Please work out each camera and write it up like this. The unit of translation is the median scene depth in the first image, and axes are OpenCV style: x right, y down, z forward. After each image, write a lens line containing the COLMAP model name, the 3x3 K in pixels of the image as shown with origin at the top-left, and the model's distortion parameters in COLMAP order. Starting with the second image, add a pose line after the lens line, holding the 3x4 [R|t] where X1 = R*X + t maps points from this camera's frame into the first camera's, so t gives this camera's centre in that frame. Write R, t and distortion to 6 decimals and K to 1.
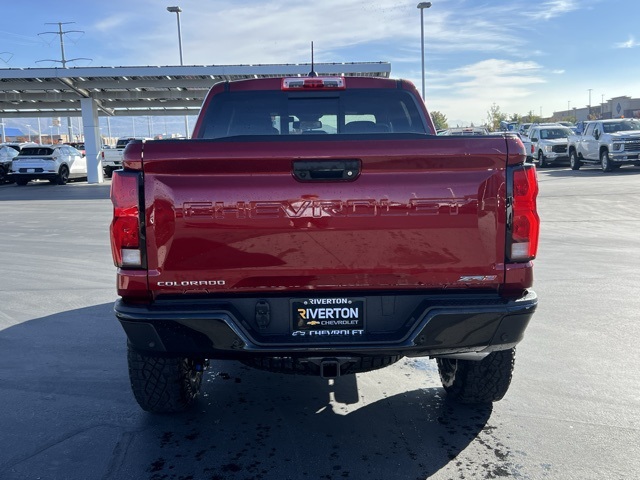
lens RADIAL K [[684.7, 0, 316.1], [0, 684.7, 237.7], [0, 0, 1]] dist [0.133190, -0.317726]
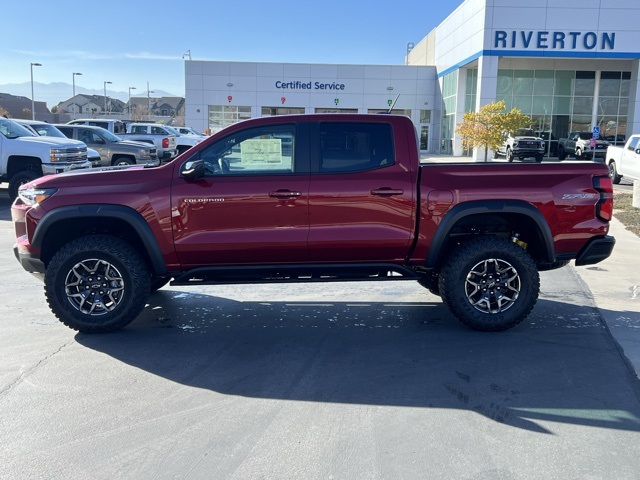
lens RADIAL K [[684.7, 0, 316.1], [0, 684.7, 237.7], [0, 0, 1]] dist [0.133190, -0.317726]
pose [[-0.021115, -0.104059, 0.994347, -0.263344], [0.111908, 0.988073, 0.105779, -0.025926], [-0.993494, 0.113509, -0.009218, 0.209673]]
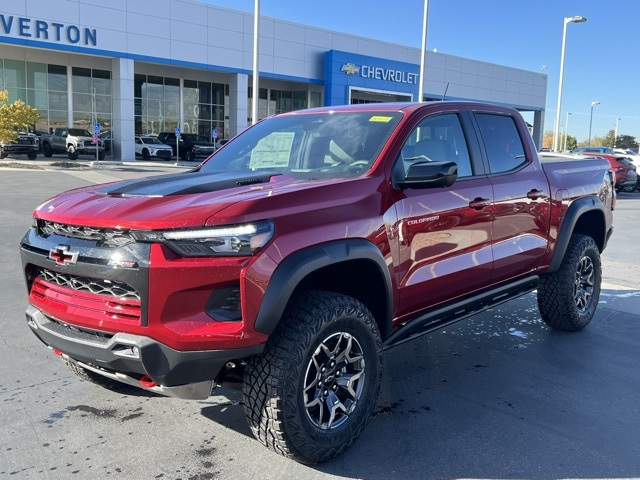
lens RADIAL K [[692.9, 0, 320.0], [0, 692.9, 240.0], [0, 0, 1]] dist [0.028705, 0.013614]
pose [[-0.744632, -0.067110, 0.664093, -0.124830], [0.090750, 0.975515, 0.200337, -0.047744], [-0.661278, 0.209444, -0.720309, 0.373455]]
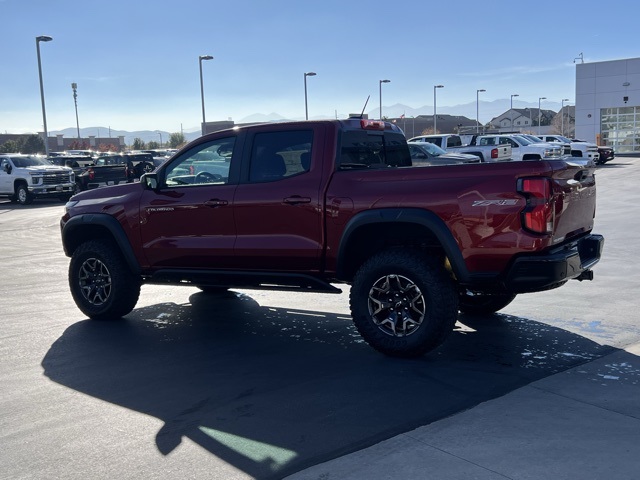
lens RADIAL K [[684.7, 0, 316.1], [0, 684.7, 237.7], [0, 0, 1]] dist [0.133190, -0.317726]
pose [[0.557236, -0.081179, 0.826376, -0.215701], [0.124304, 0.992150, 0.013644, -0.004420], [-0.820997, 0.095119, 0.562953, 0.053769]]
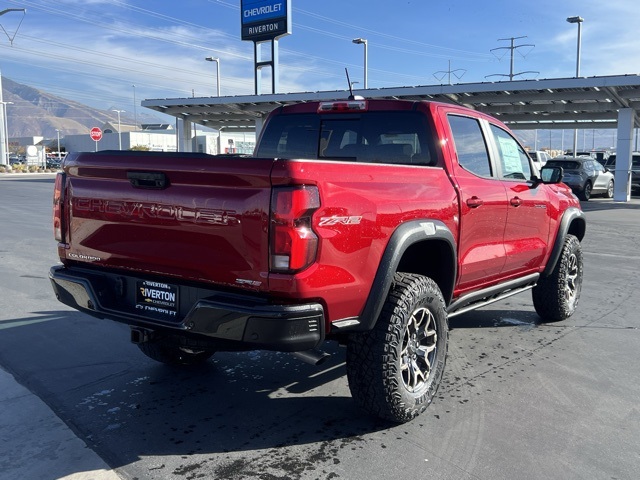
lens RADIAL K [[684.7, 0, 316.1], [0, 684.7, 237.7], [0, 0, 1]] dist [0.133190, -0.317726]
pose [[0.815737, 0.100832, -0.569566, 0.104206], [-0.110513, 0.993718, 0.017643, -0.005074], [0.567767, 0.048552, 0.821756, 0.013588]]
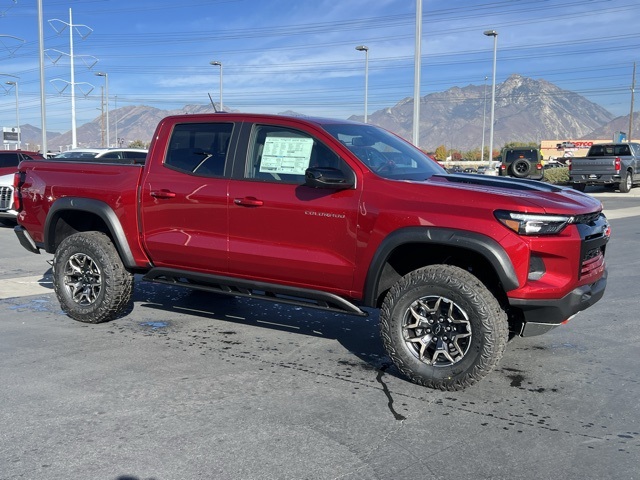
lens RADIAL K [[684.7, 0, 316.1], [0, 684.7, 237.7], [0, 0, 1]] dist [0.133190, -0.317726]
pose [[-0.529792, 0.121286, -0.839411, 0.197789], [-0.099388, 0.974025, 0.203465, -0.052315], [0.842284, 0.191222, -0.503975, 0.341645]]
